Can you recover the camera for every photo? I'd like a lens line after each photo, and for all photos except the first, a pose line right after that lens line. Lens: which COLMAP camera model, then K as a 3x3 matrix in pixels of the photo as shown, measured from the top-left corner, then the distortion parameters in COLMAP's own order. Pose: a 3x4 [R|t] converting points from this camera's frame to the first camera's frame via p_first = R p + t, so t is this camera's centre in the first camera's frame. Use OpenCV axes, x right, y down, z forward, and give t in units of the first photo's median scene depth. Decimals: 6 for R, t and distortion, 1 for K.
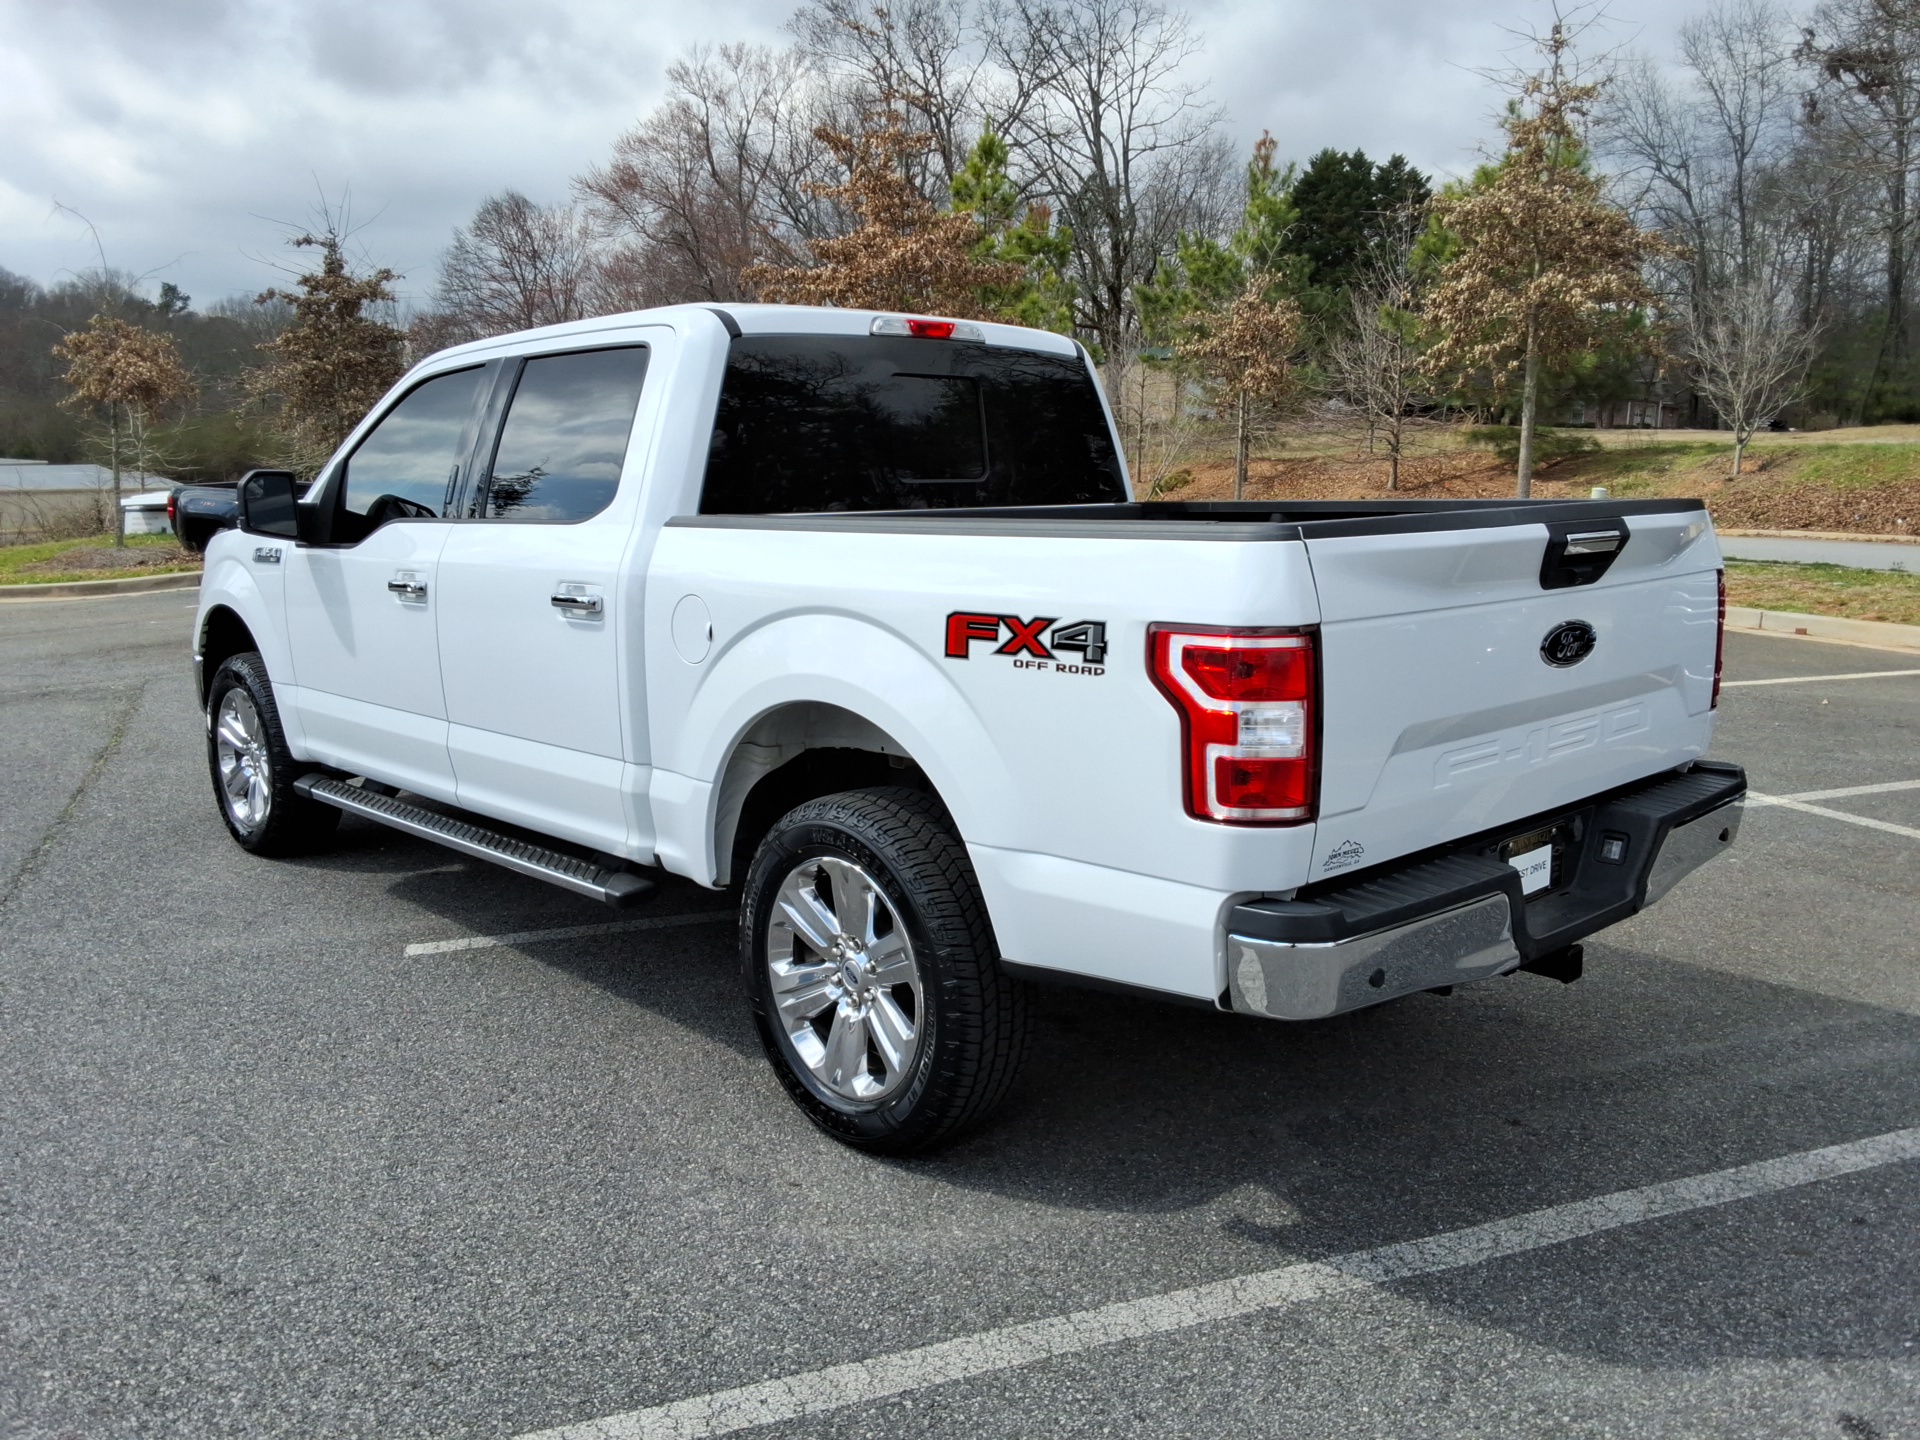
lens RADIAL K [[1544.1, 0, 972.2], [0, 1544.1, 703.0], [0, 0, 1]] dist [0.106922, -0.167657]
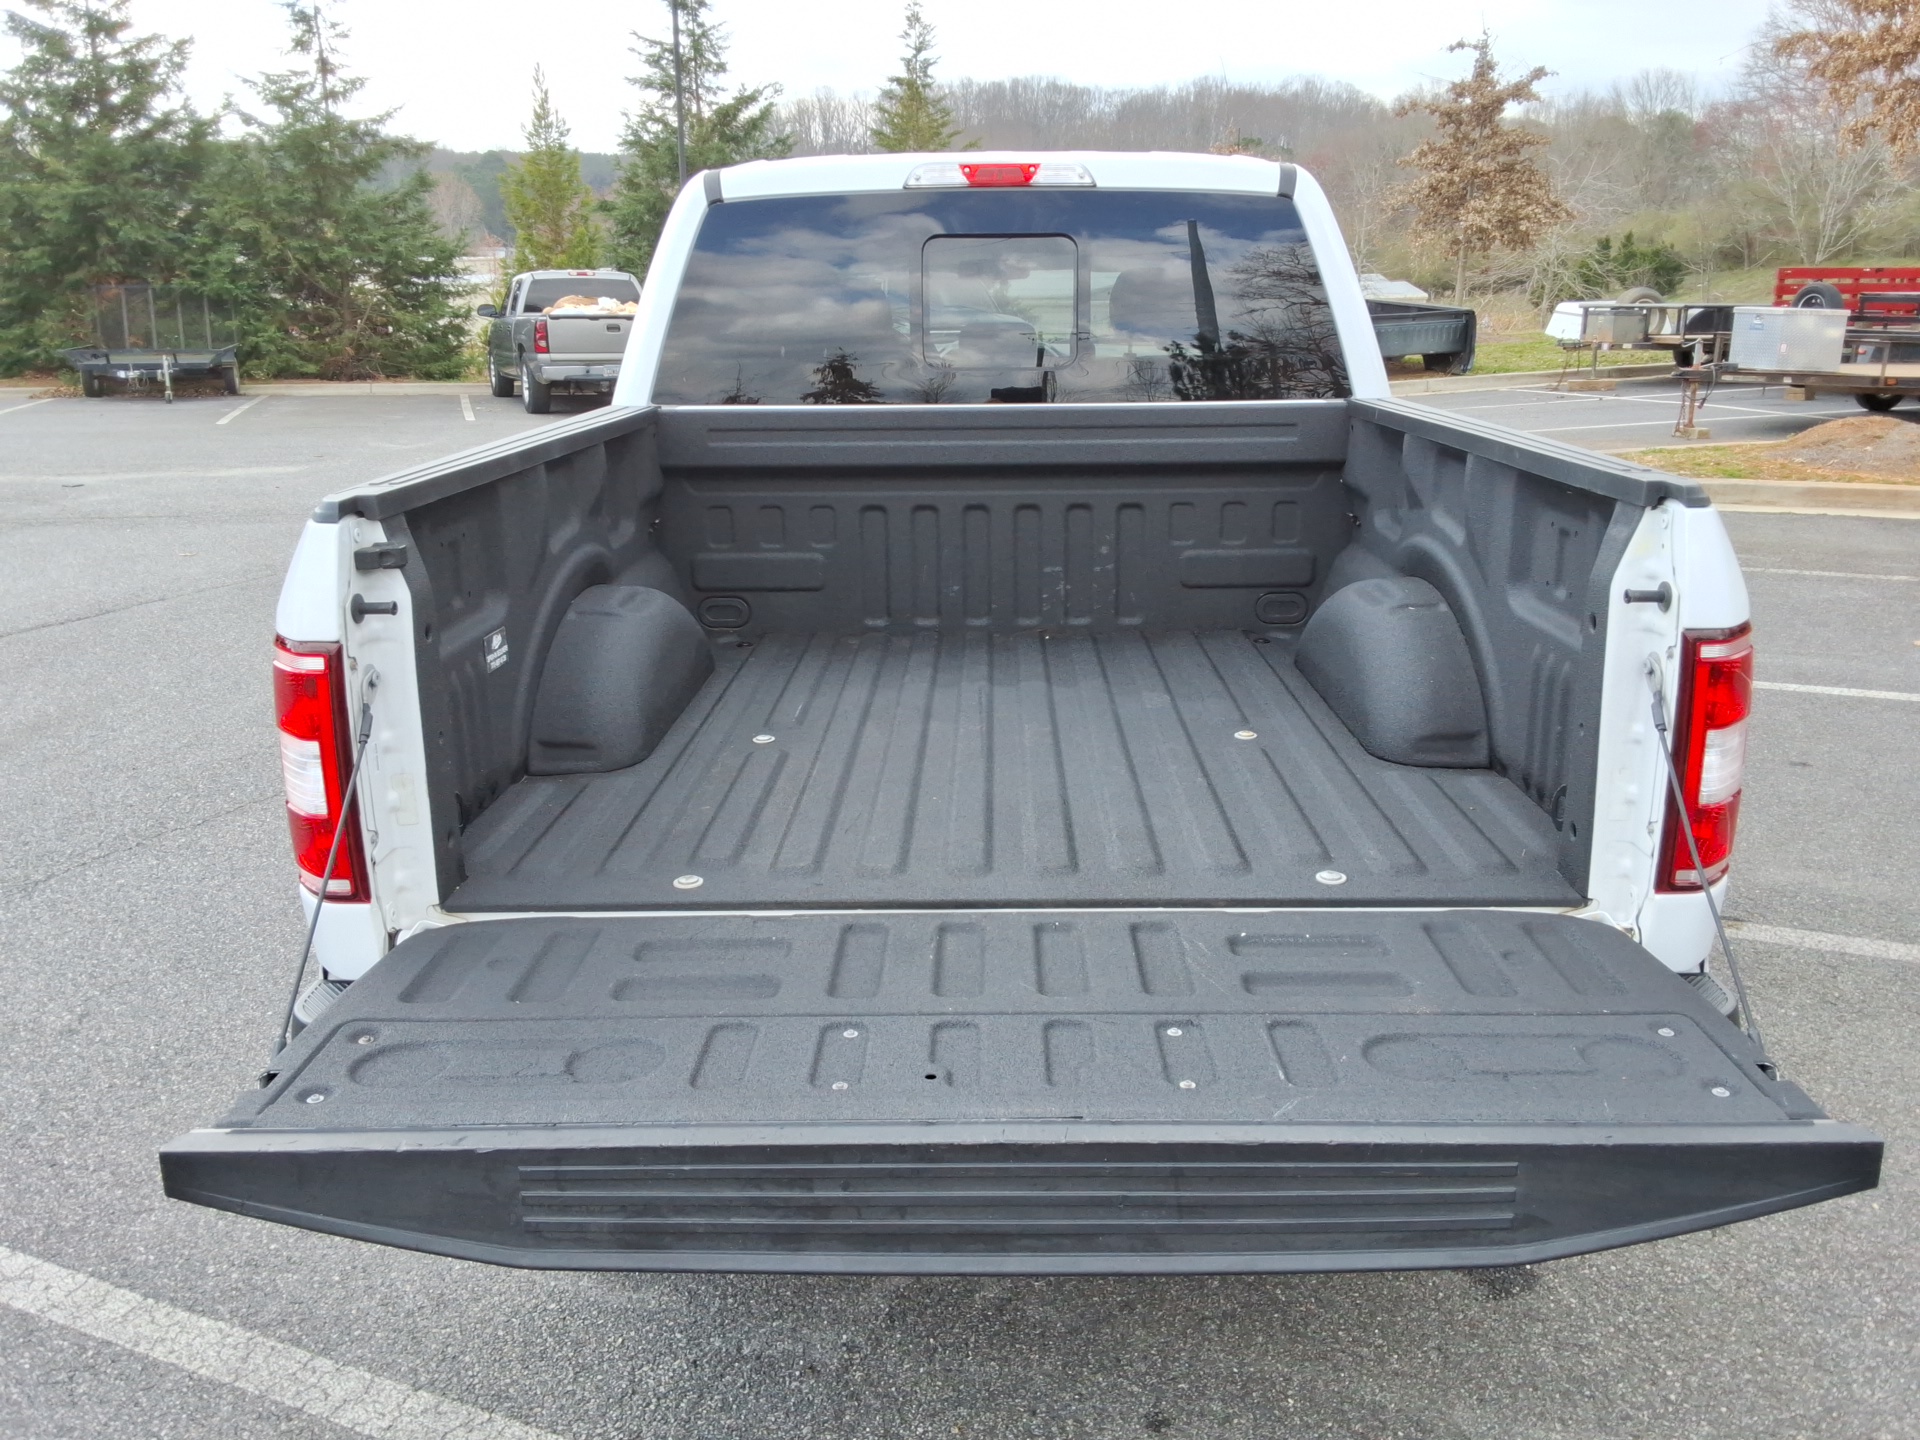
lens RADIAL K [[1544.1, 0, 972.2], [0, 1544.1, 698.9], [0, 0, 1]] dist [0.106922, -0.167657]
pose [[0.714674, 0.180475, -0.675774, 0.448377], [-0.100154, 0.982588, 0.156494, -0.081366], [0.692250, -0.044161, 0.720305, 0.323431]]
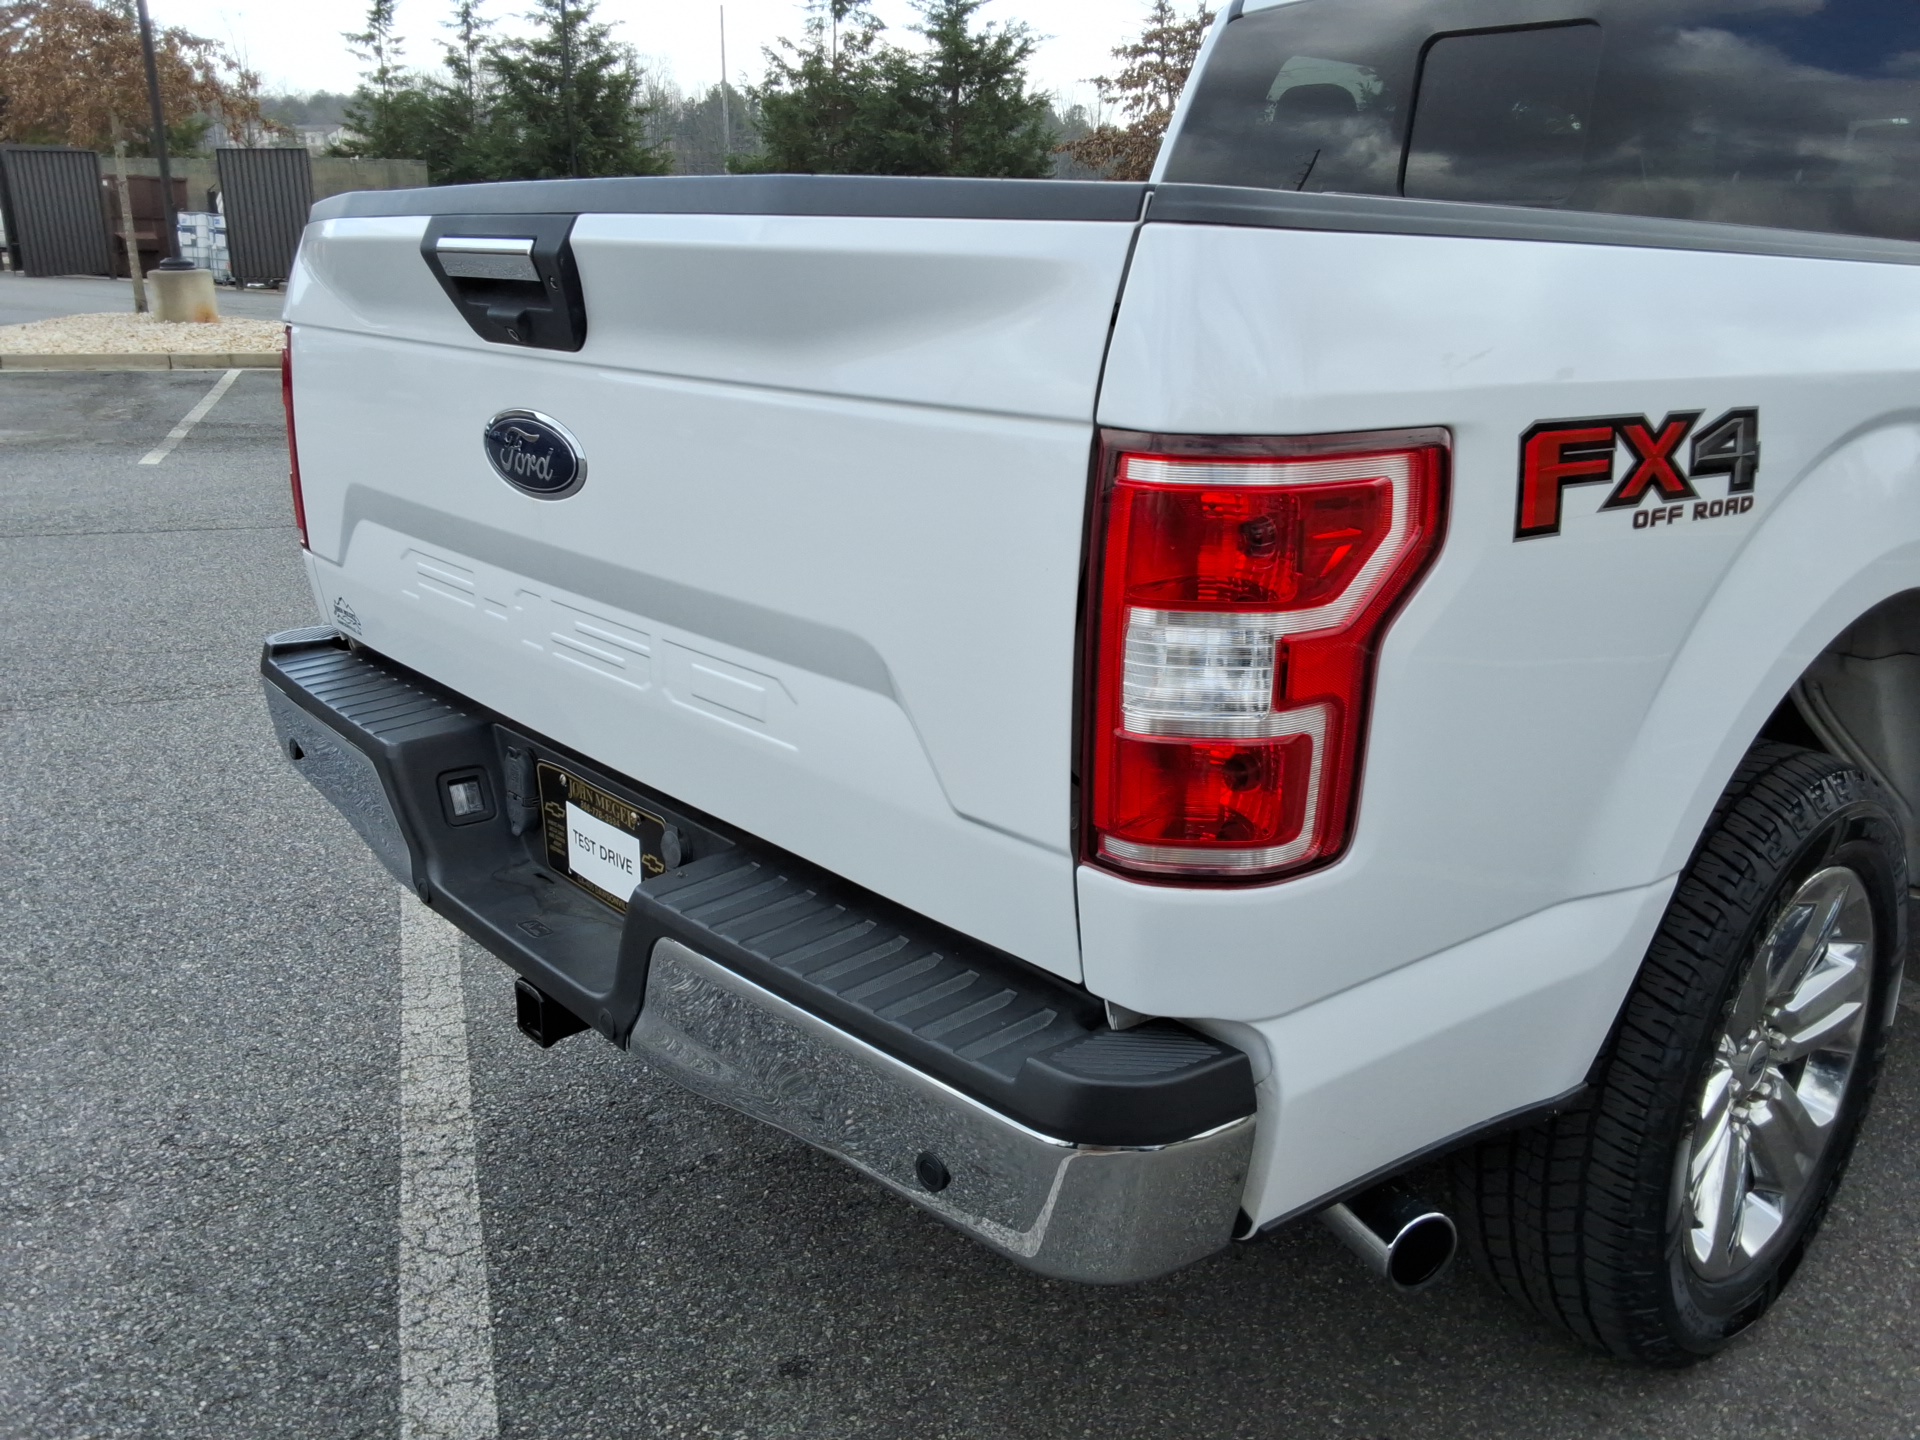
lens RADIAL K [[1544.1, 0, 974.7], [0, 1544.1, 699.2], [0, 0, 1]] dist [0.106922, -0.167657]
pose [[-0.033930, 0.277542, -0.960114, 0.533721], [-0.170596, 0.944960, 0.279190, -0.078394], [0.984757, 0.173264, 0.015285, 0.670264]]
